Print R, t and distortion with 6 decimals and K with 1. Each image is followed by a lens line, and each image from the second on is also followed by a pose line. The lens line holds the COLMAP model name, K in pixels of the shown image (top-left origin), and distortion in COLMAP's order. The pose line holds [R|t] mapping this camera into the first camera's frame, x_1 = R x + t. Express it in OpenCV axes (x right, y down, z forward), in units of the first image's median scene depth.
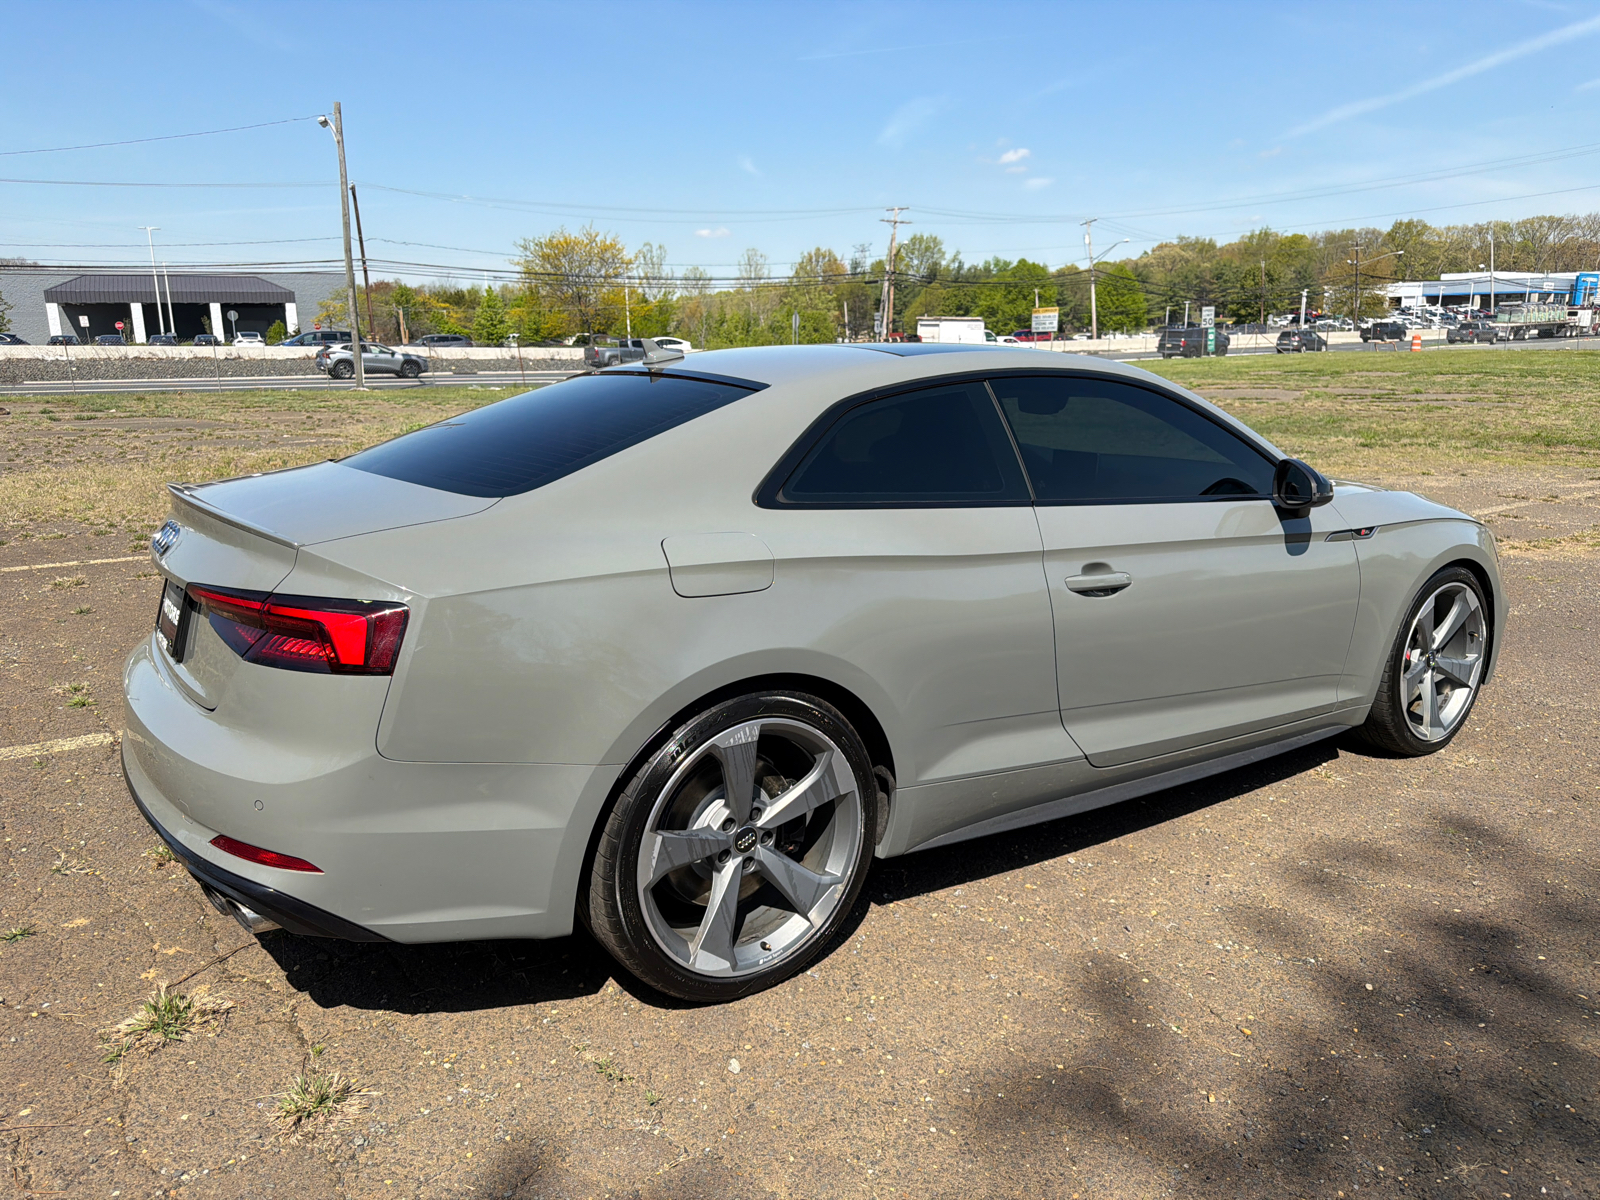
lens RADIAL K [[1141.4, 0, 800.4], [0, 1141.4, 623.8], [0, 0, 1]] dist [0.083007, -0.115584]
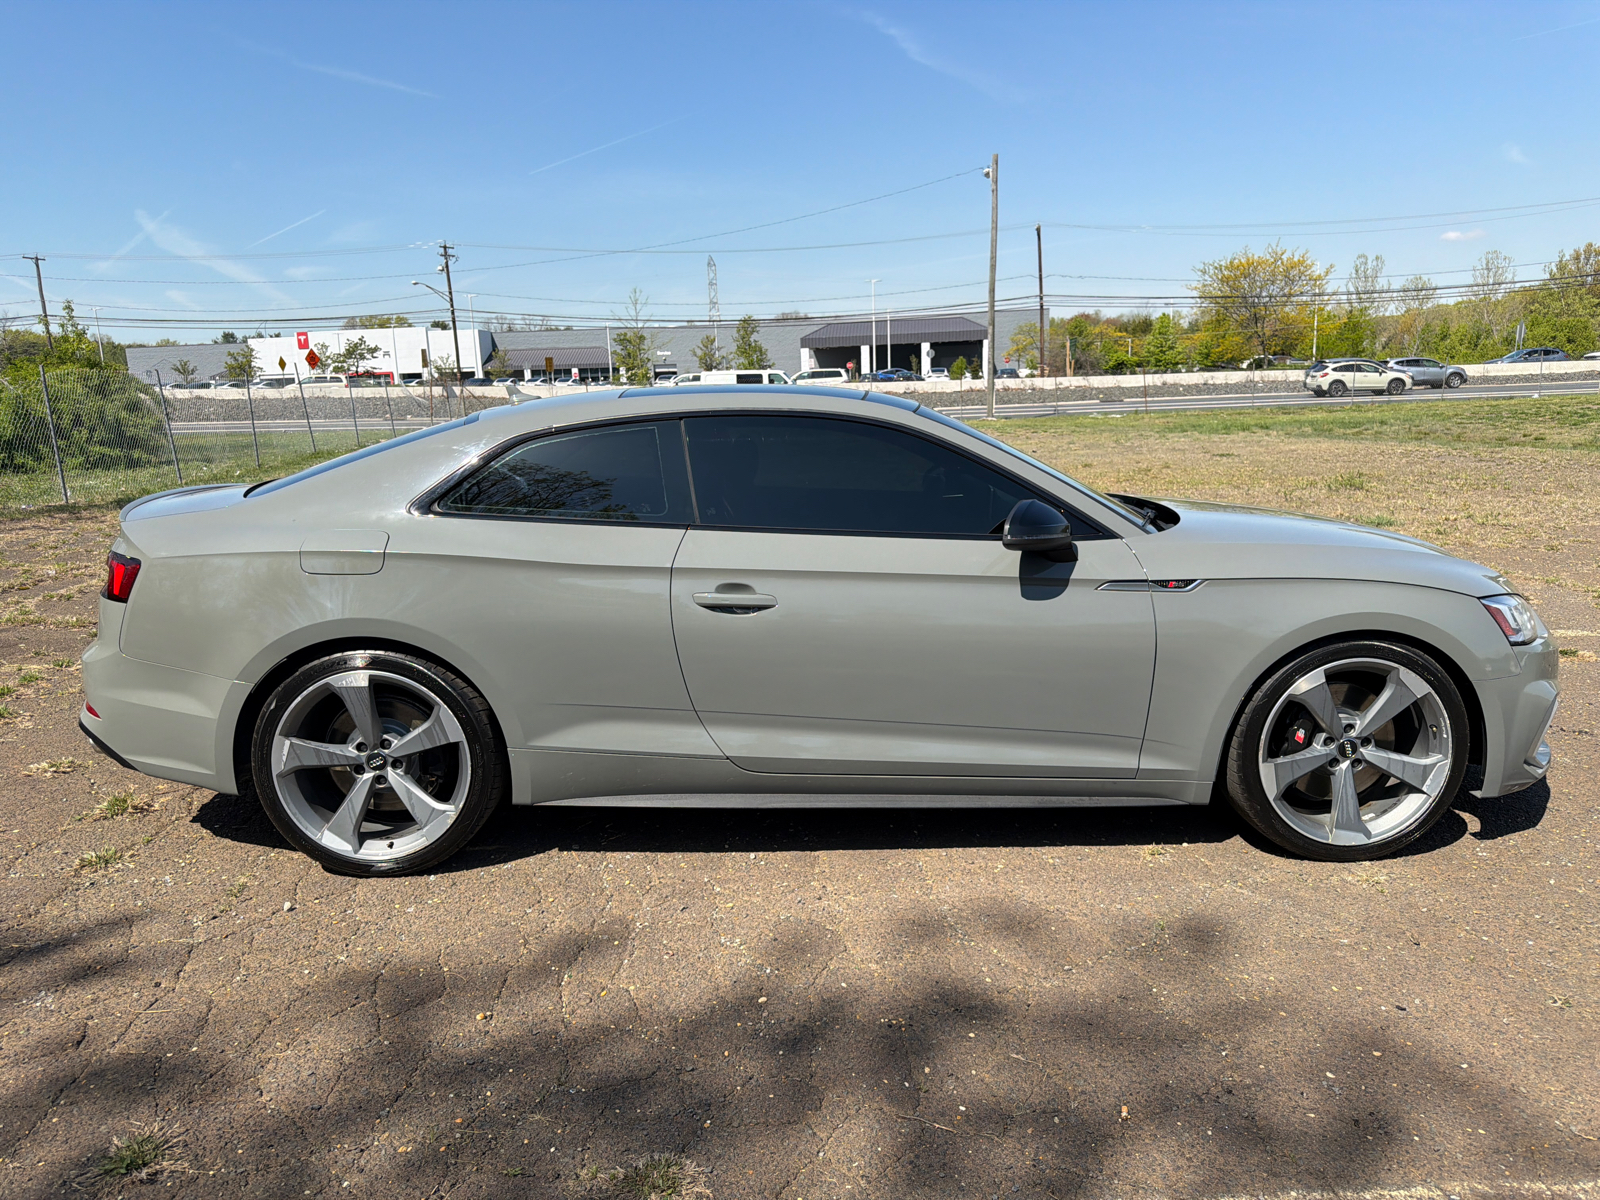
lens RADIAL K [[1163.0, 0, 800.0], [0, 1163.0, 600.0], [0, 0, 1]] dist [0.043995, -0.066394]
pose [[0.819918, 0.084271, -0.566245, 0.643859], [-0.108967, 0.993997, -0.009852, -0.022624], [0.562015, 0.069780, 0.824178, 0.082091]]
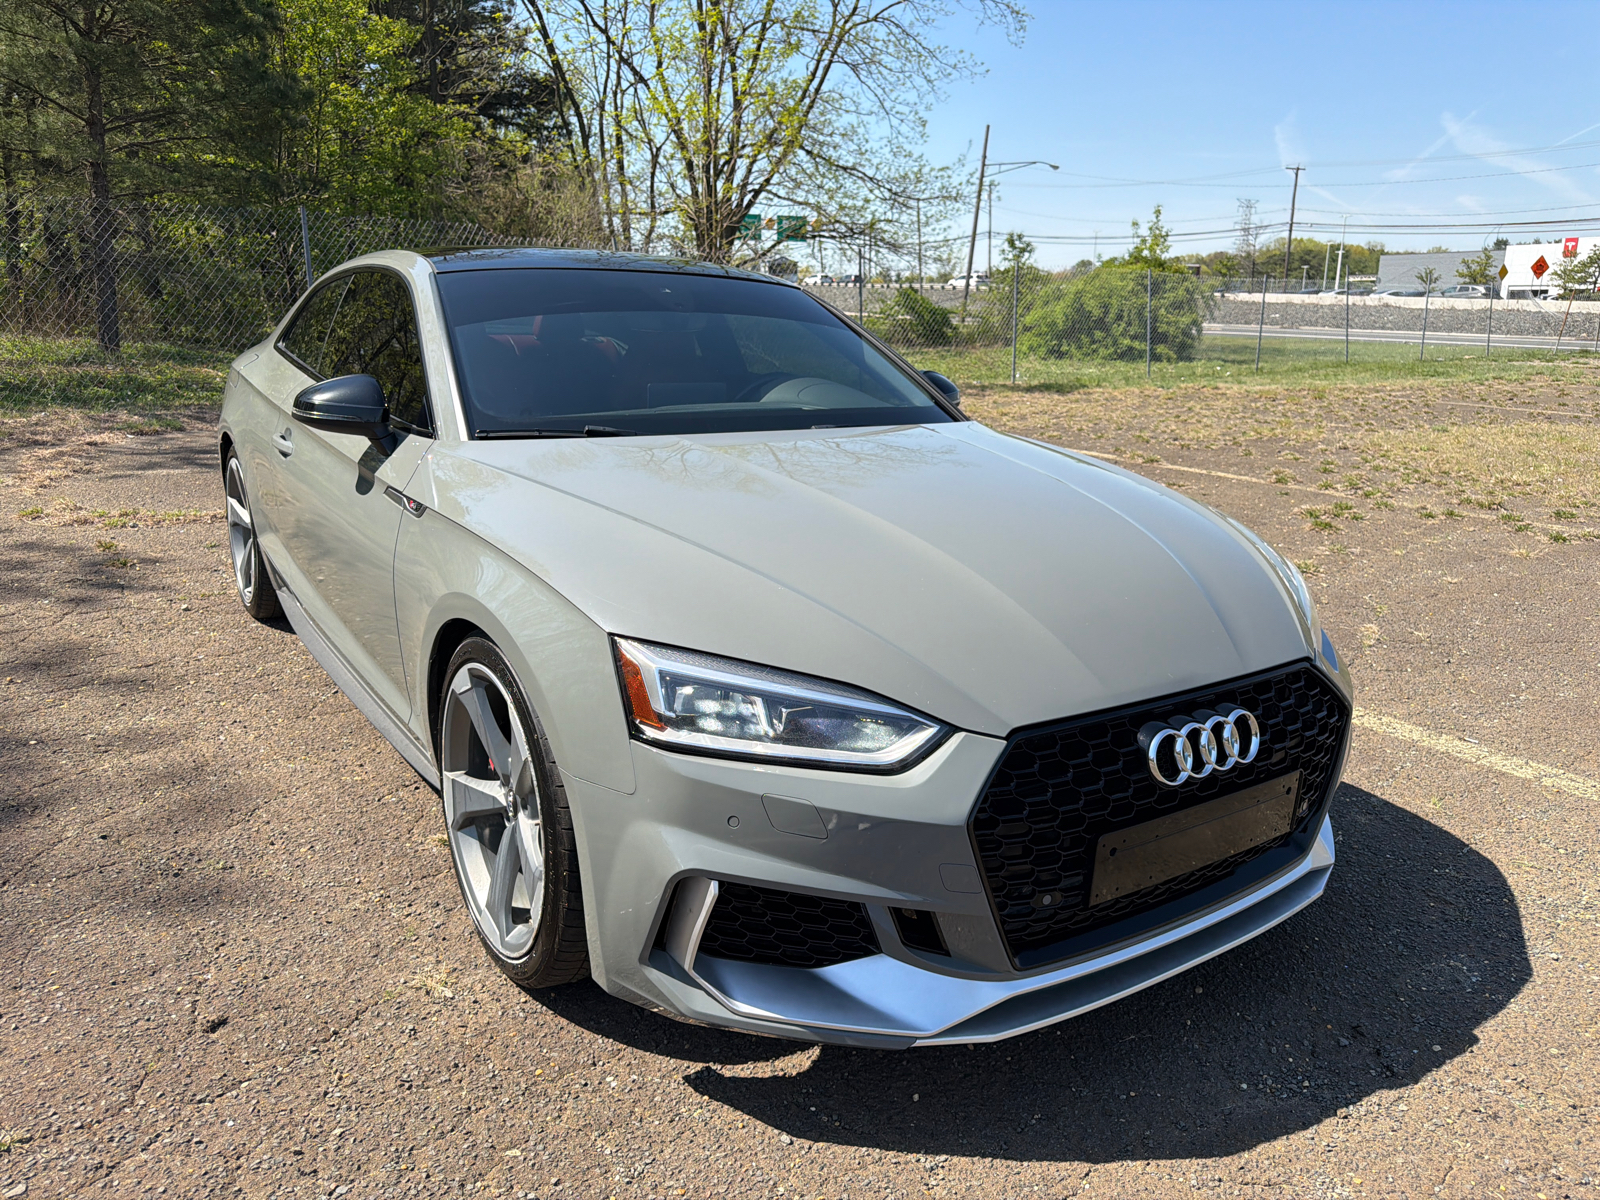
lens RADIAL K [[1166.2, 0, 800.0], [0, 1166.2, 600.0], [0, 0, 1]] dist [0.030494, -0.064985]
pose [[-0.068124, 0.244235, -0.967320, 0.980514], [-0.243531, 0.936173, 0.253522, -0.217304], [0.967498, 0.252843, -0.004297, 1.050003]]
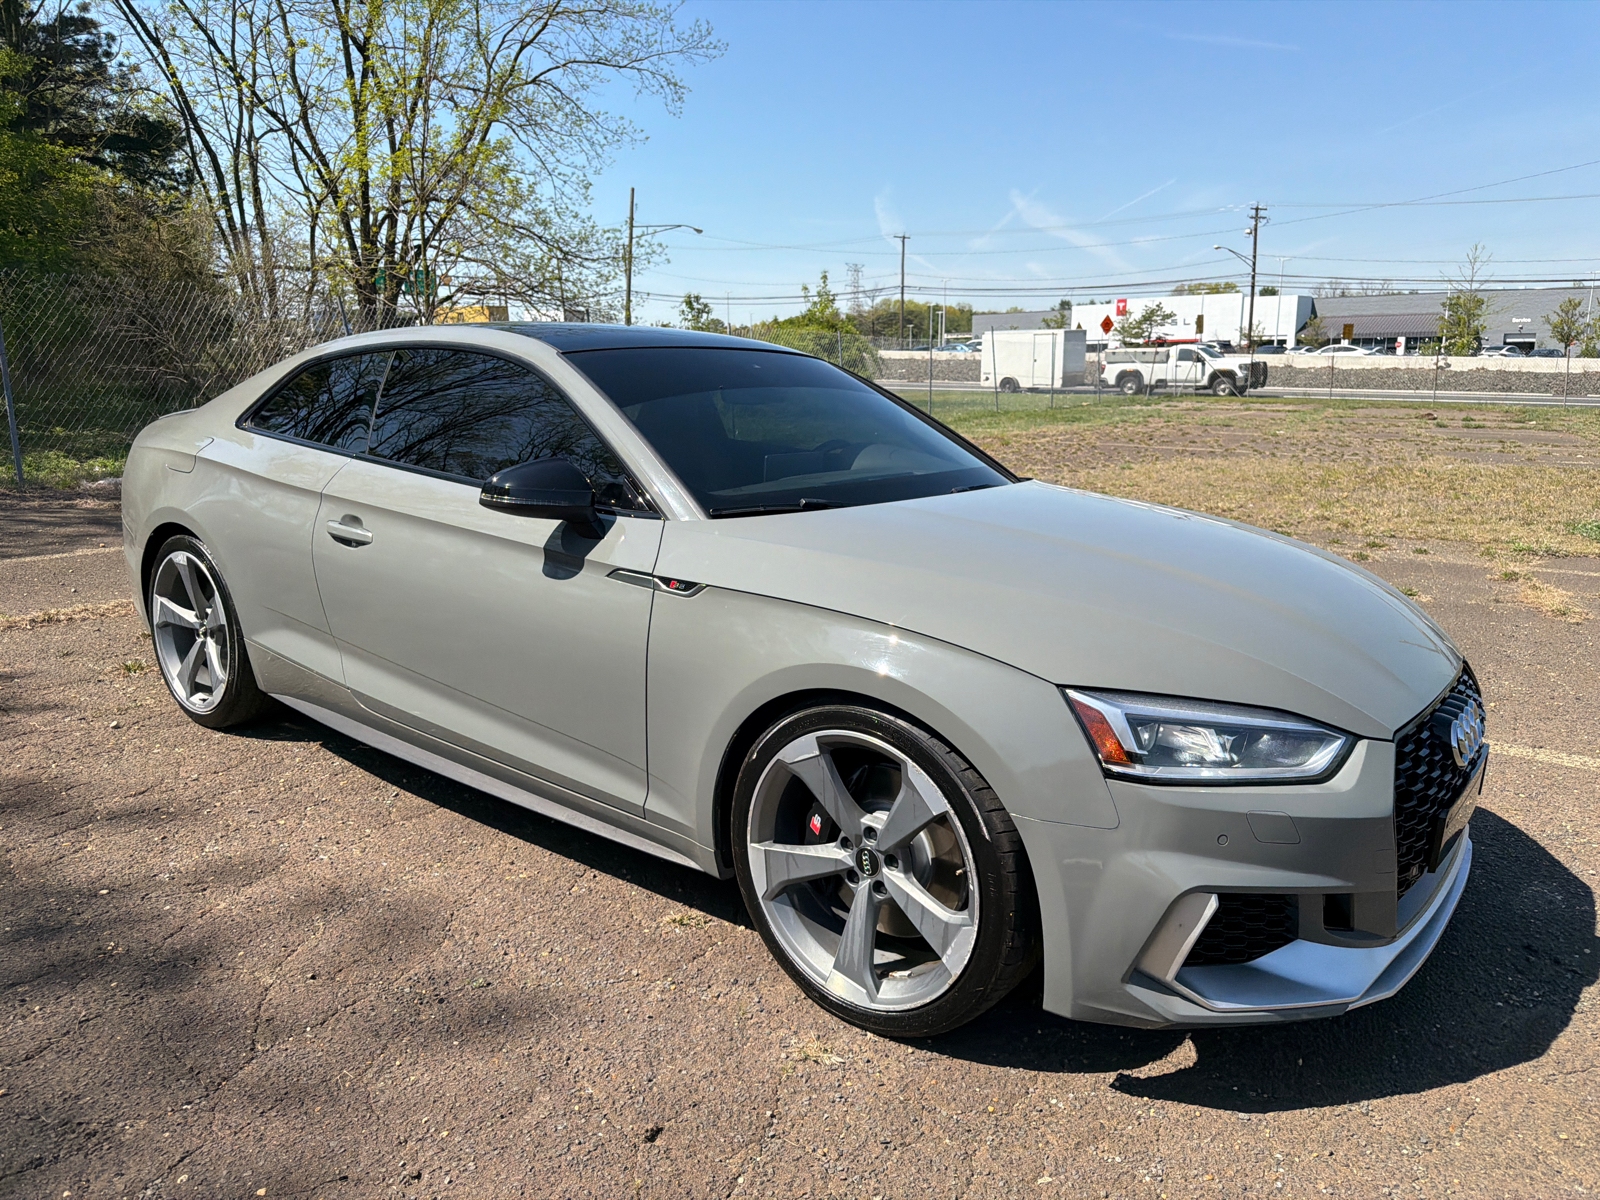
lens RADIAL K [[1163.0, 0, 800.0], [0, 1163.0, 600.0], [0, 0, 1]] dist [0.043995, -0.066394]
pose [[0.250021, 0.194086, -0.948588, 0.988474], [-0.229140, 0.963734, 0.136790, -0.155032], [0.940736, 0.183159, 0.285427, 0.748082]]
